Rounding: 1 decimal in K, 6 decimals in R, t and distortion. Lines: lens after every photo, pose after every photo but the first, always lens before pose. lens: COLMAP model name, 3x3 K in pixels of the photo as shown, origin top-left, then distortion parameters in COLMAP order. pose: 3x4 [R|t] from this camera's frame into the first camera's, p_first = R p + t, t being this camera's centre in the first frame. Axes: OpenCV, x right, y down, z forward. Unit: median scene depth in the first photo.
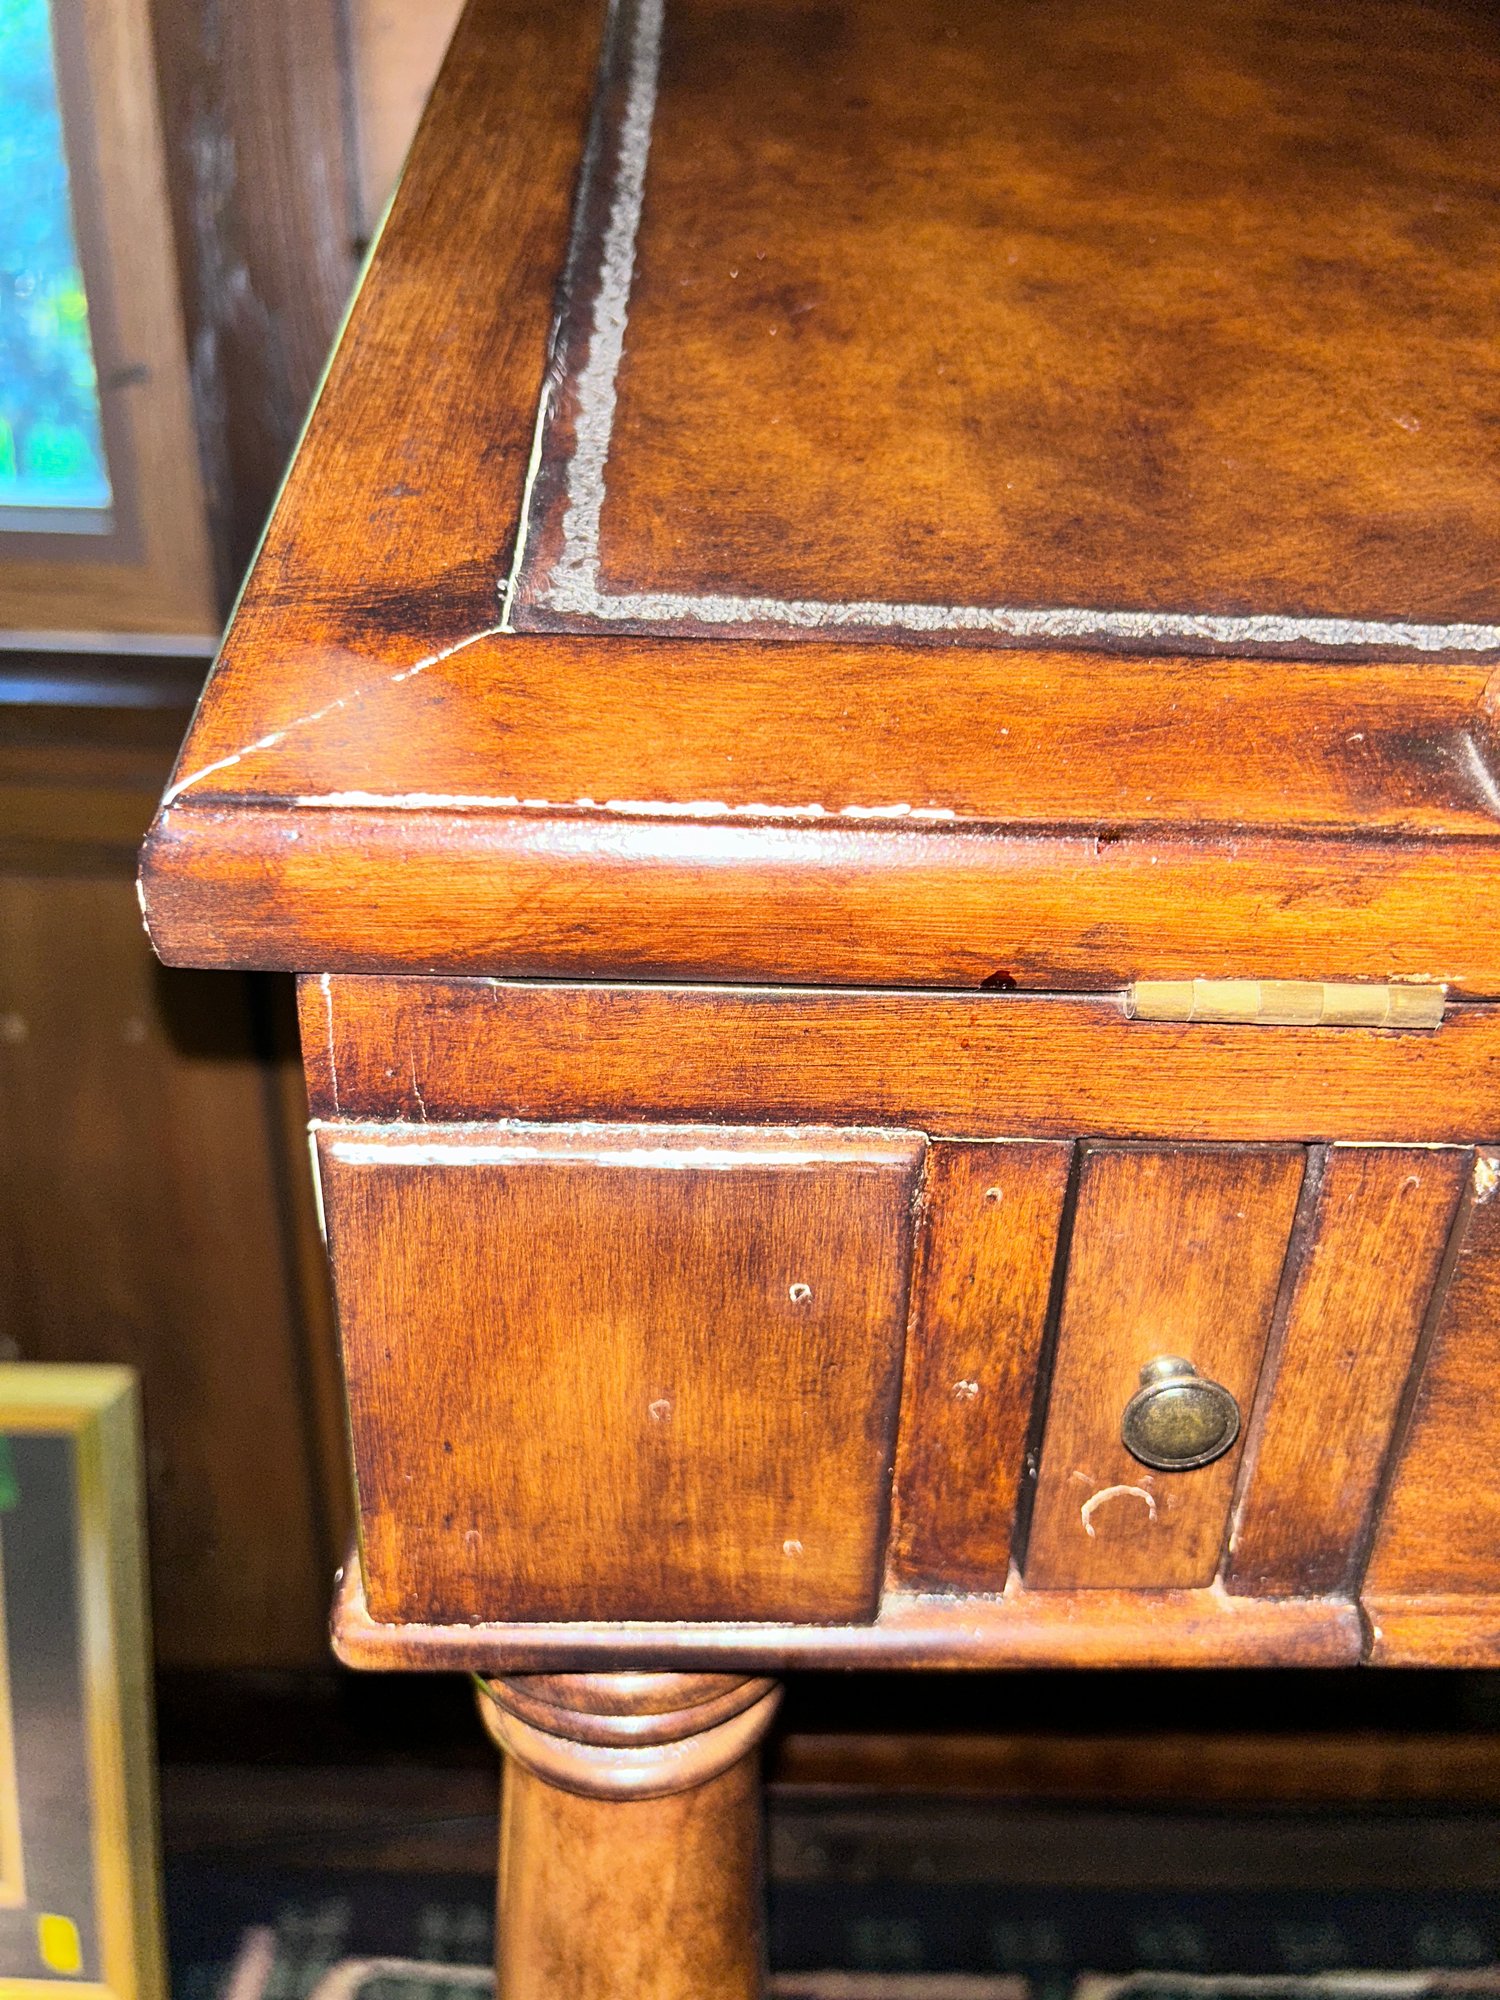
lens RADIAL K [[1569.9, 0, 760.8], [0, 1569.9, 988.1], [0, 0, 1]] dist [0.044471, -0.060673]
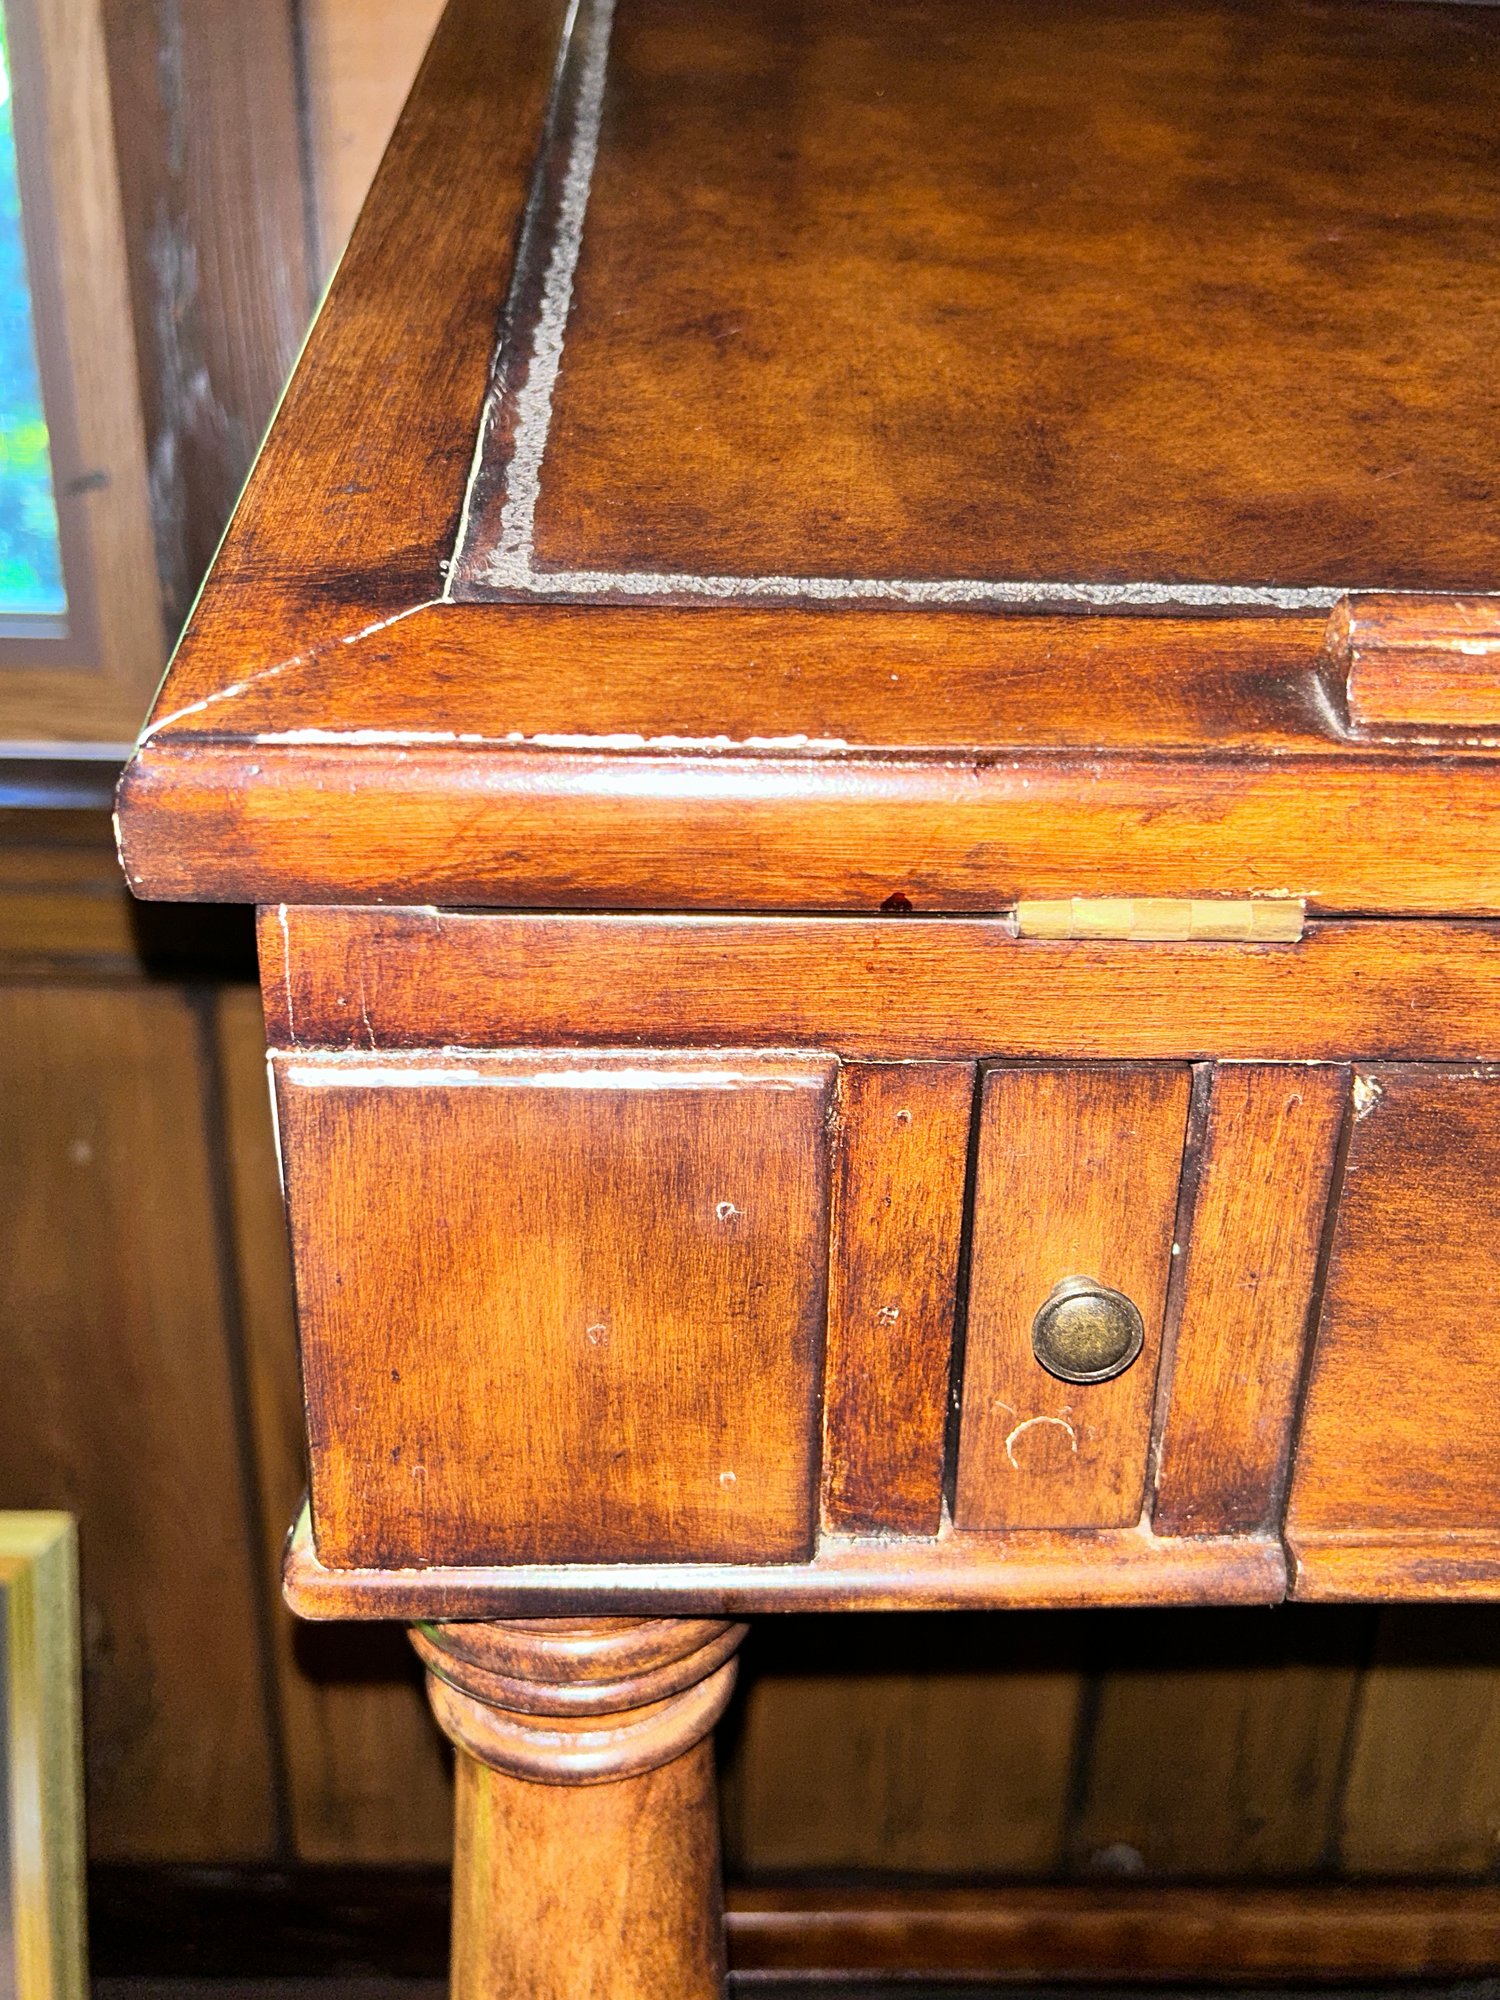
lens RADIAL K [[1728.7, 0, 750.0], [0, 1728.7, 1000.0], [0, 0, 1]] dist [0.122768, -0.246886]
pose [[0.999876, -0.015208, -0.004200, 0.047551], [0.014825, 0.996700, -0.079810, 0.140573], [0.005400, 0.079737, 0.996801, -0.181460]]
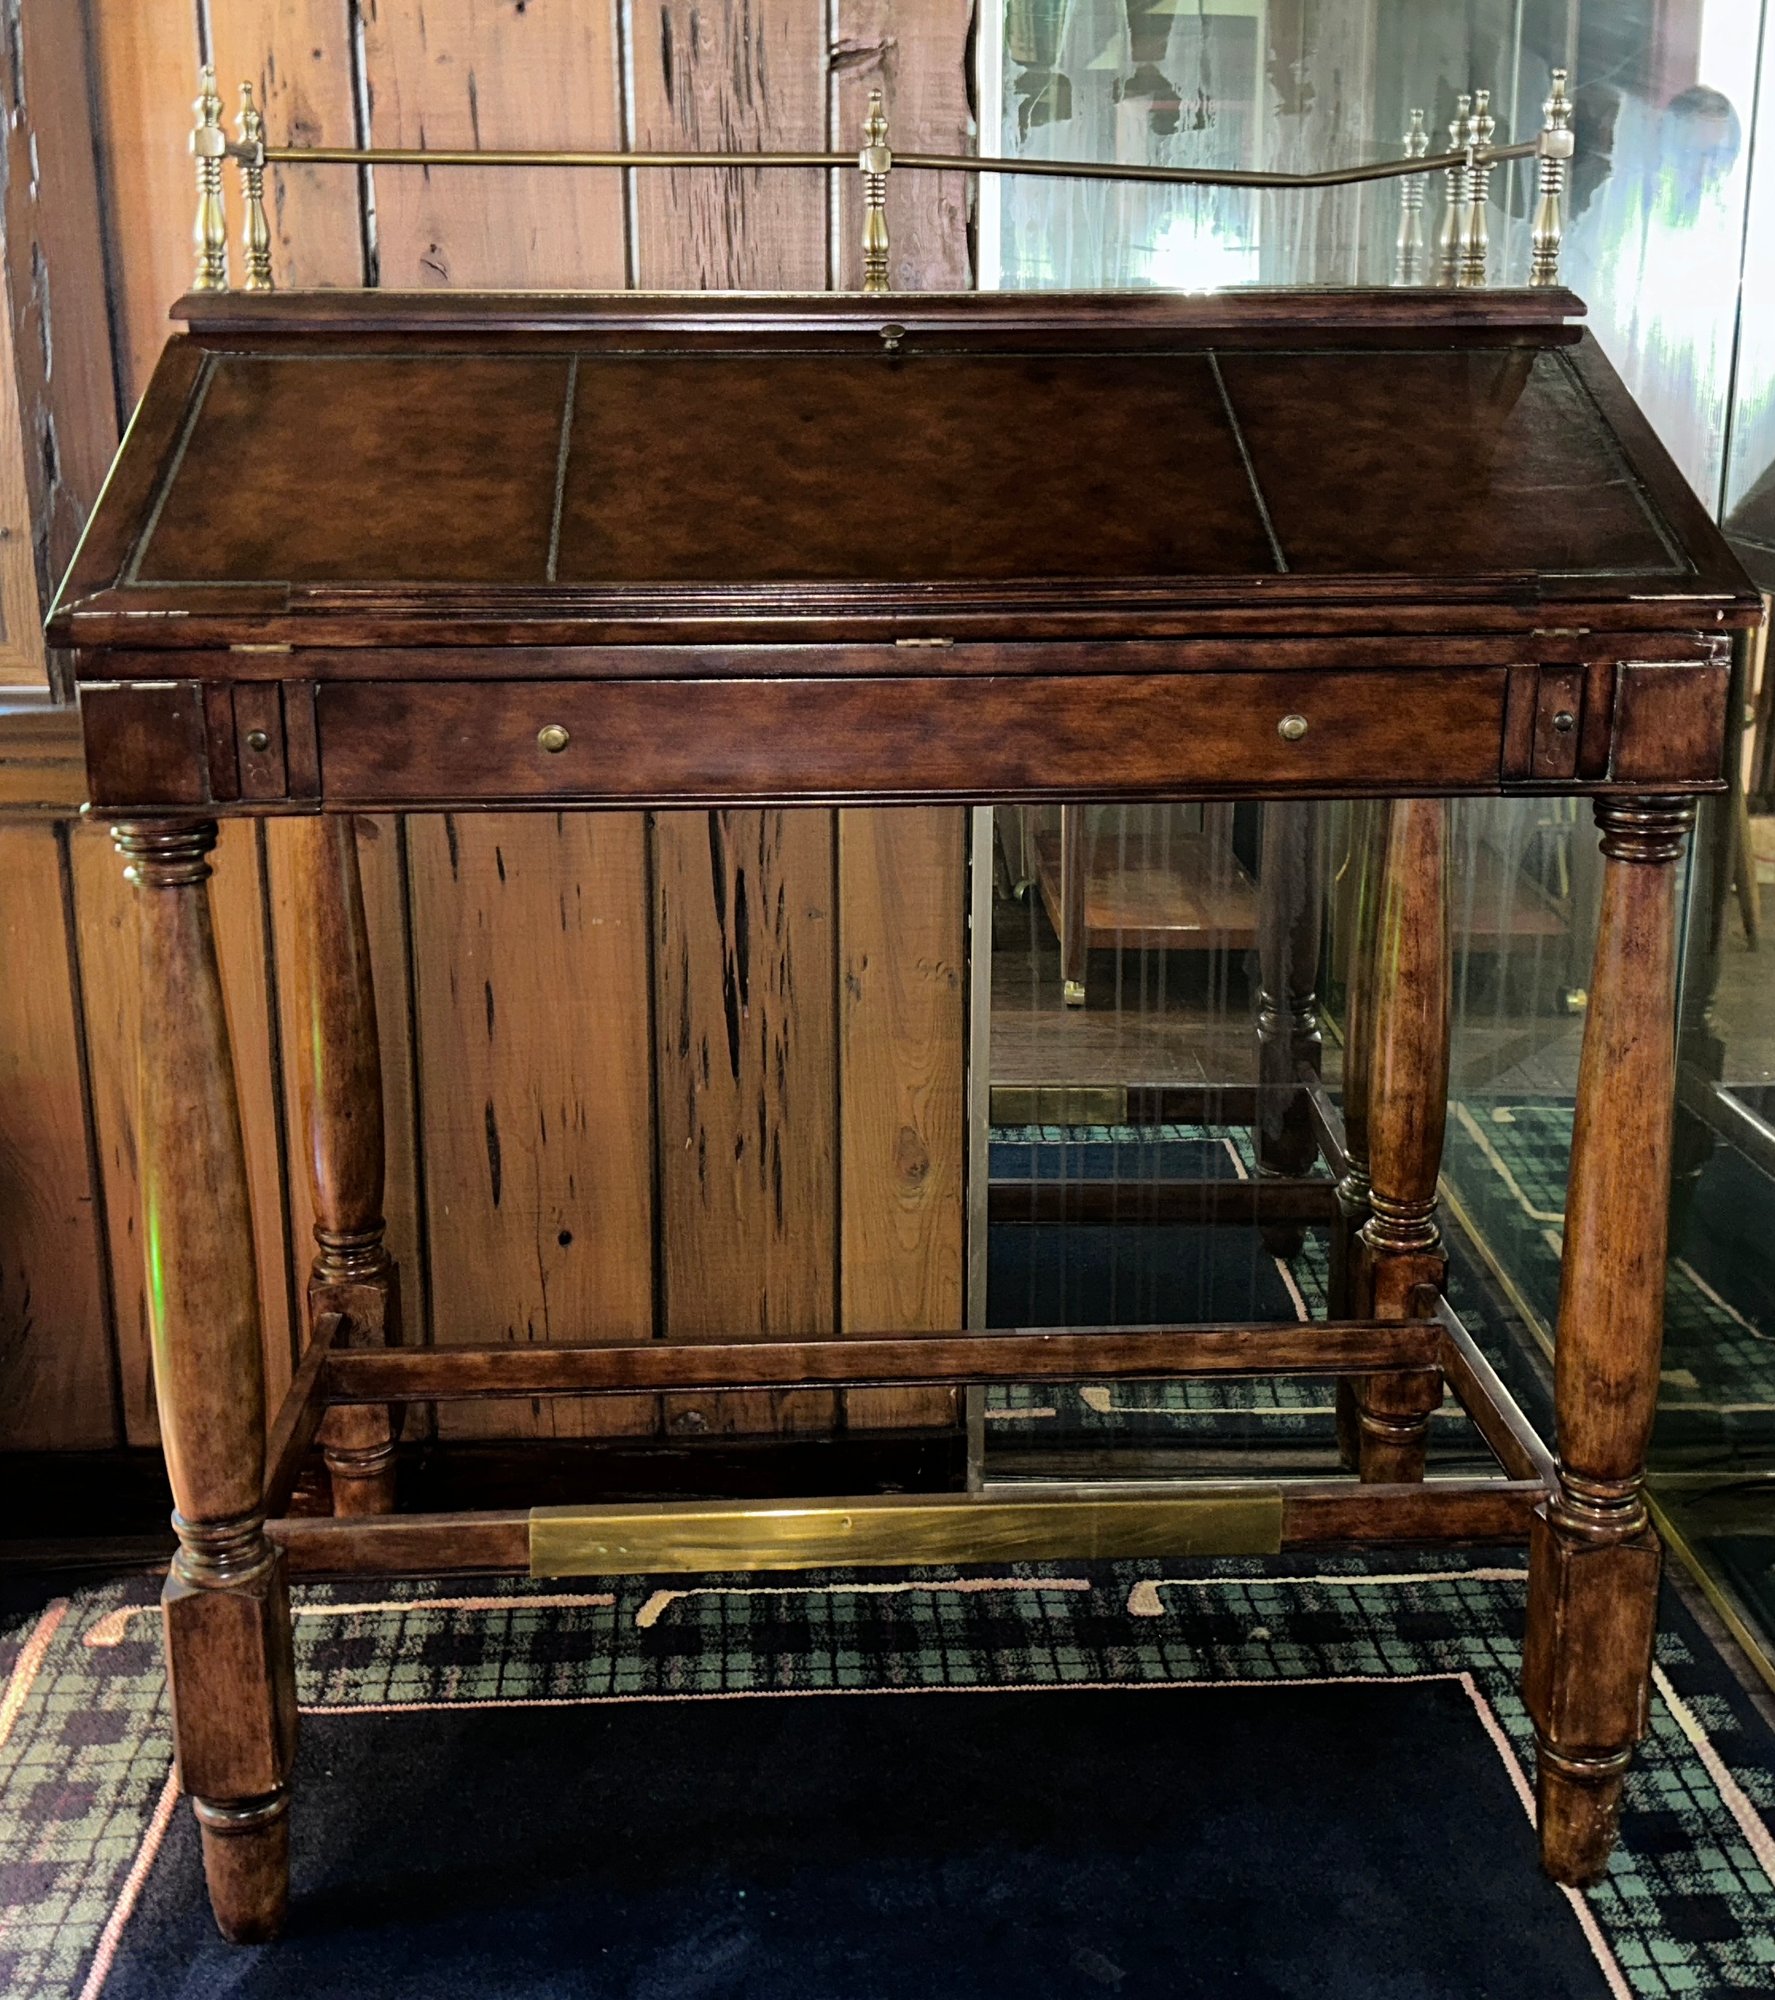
lens RADIAL K [[2492.9, 0, 912.9], [0, 2492.9, 942.7], [0, 0, 1]] dist [0.081731, -0.190339]
pose [[0.998570, -0.047976, 0.023573, 2.052460], [0.051250, 0.984603, -0.167126, 2.260354], [-0.015192, 0.168095, 0.985654, -6.486927]]
